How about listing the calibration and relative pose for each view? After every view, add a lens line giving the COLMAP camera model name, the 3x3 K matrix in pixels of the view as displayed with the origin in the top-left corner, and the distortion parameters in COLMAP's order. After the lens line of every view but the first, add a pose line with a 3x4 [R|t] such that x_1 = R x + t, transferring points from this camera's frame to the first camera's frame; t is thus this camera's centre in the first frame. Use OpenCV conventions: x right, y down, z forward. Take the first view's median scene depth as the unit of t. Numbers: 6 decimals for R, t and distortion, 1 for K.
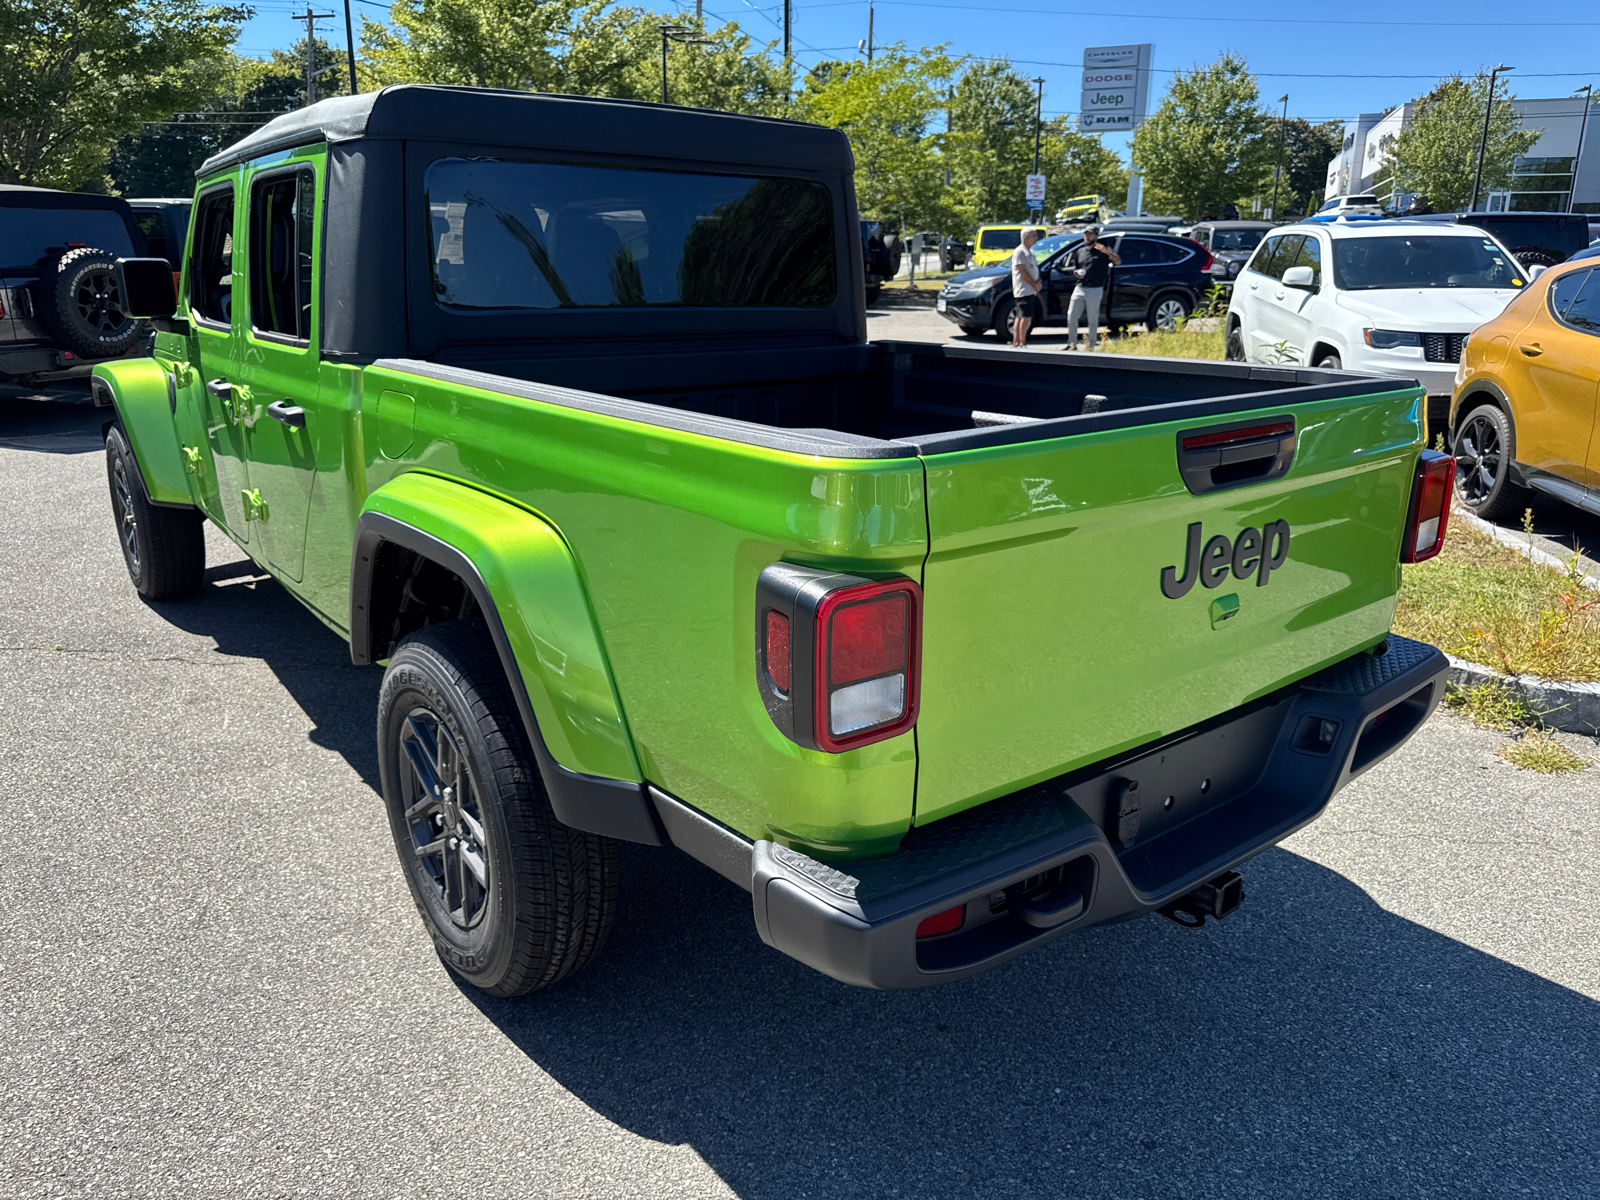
lens RADIAL K [[1152.3, 0, 804.0], [0, 1152.3, 604.7], [0, 0, 1]] dist [0.031762, -0.033806]
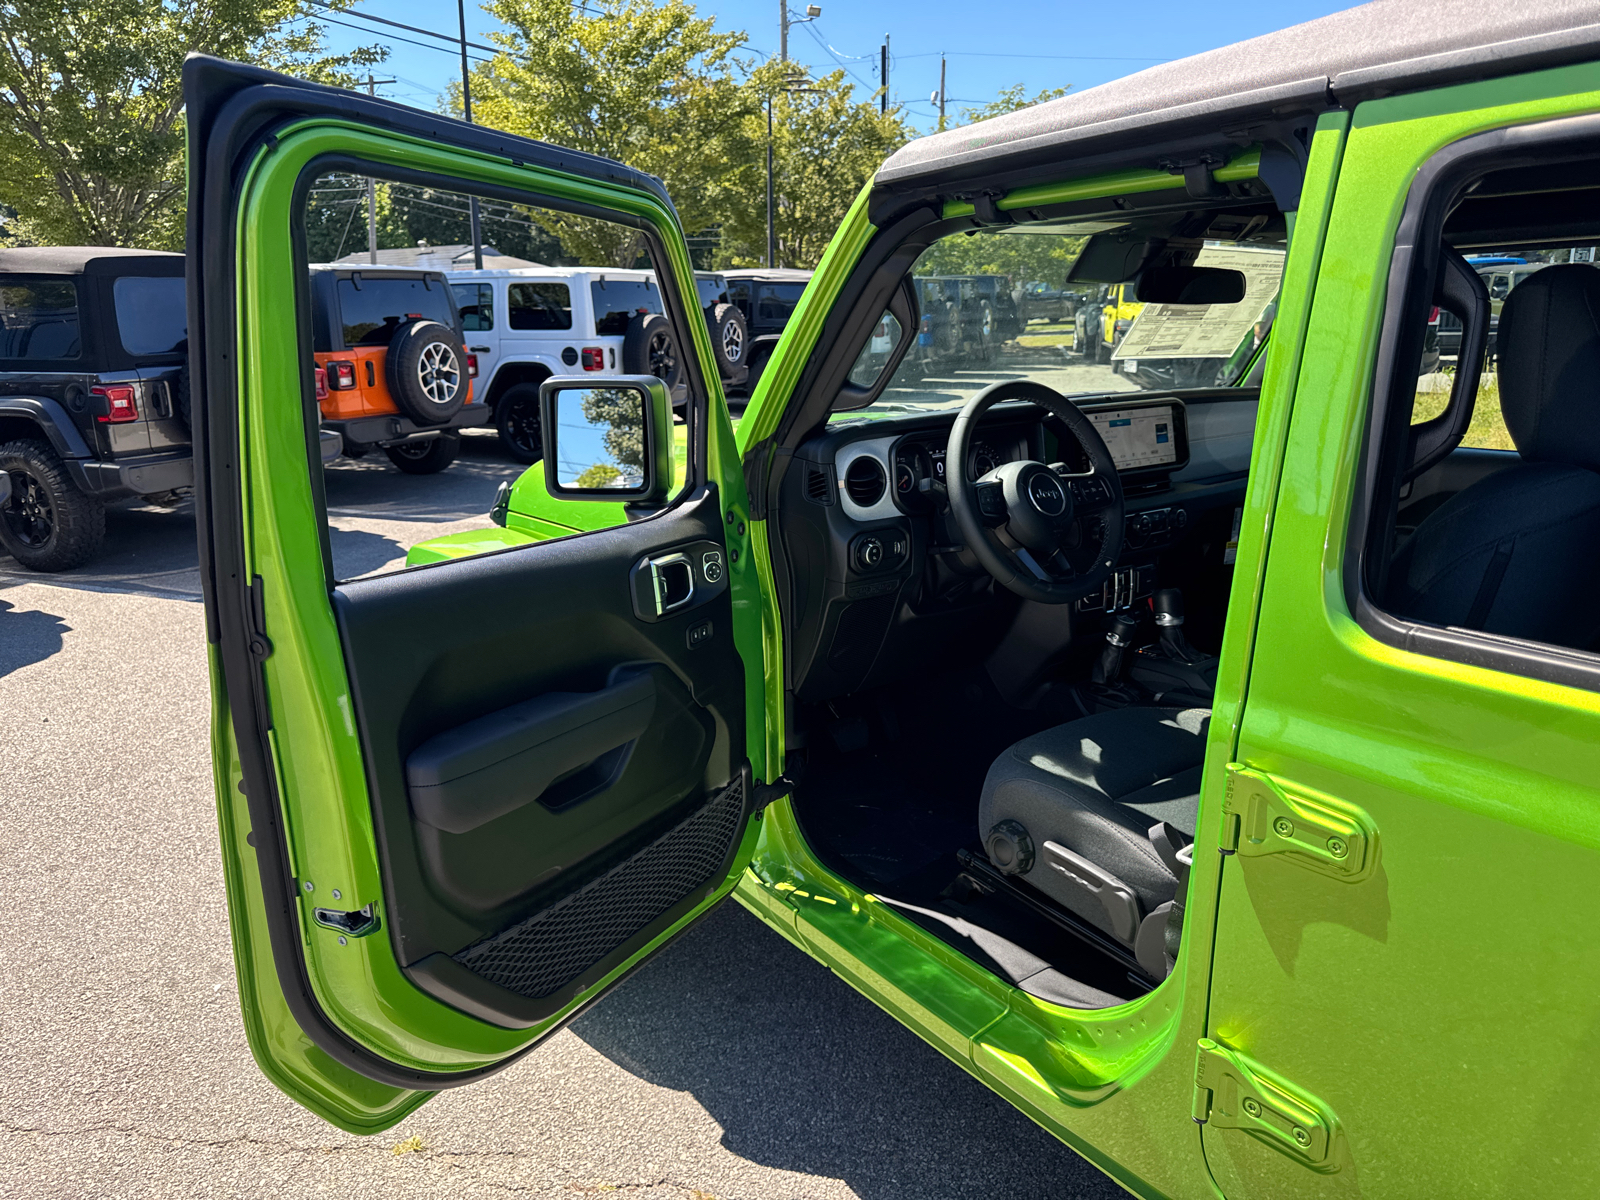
lens RADIAL K [[1152.3, 0, 792.4], [0, 1152.3, 603.0], [0, 0, 1]] dist [0.031762, -0.033806]
pose [[0.999506, -0.012504, -0.028825, -0.225376], [0.011154, 0.998855, -0.046523, -0.082024], [0.029373, 0.046179, 0.998501, 0.242829]]
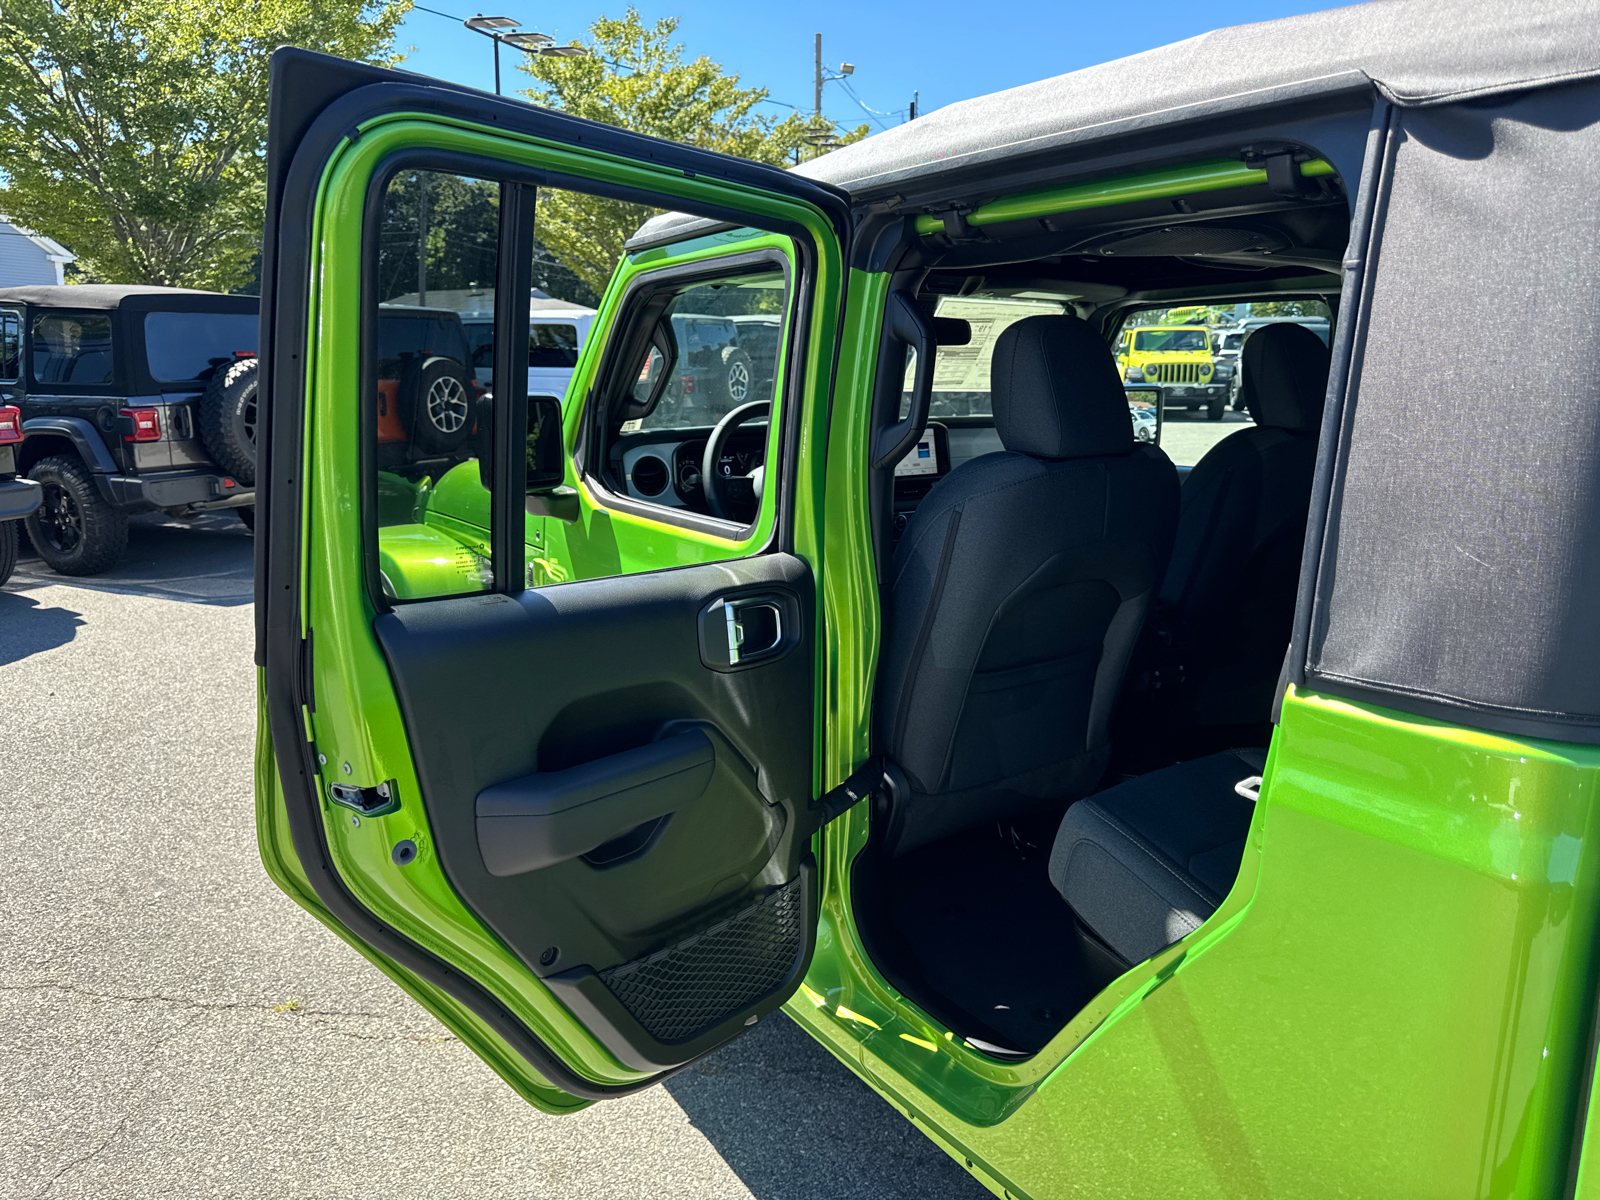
lens RADIAL K [[1152.3, 0, 788.1], [0, 1152.3, 597.7], [0, 0, 1]] dist [0.031762, -0.033806]
pose [[0.997788, 0.009447, -0.065808, -0.167023], [-0.015174, 0.996086, -0.087080, -0.062747], [0.064728, 0.087886, 0.994025, 0.189501]]
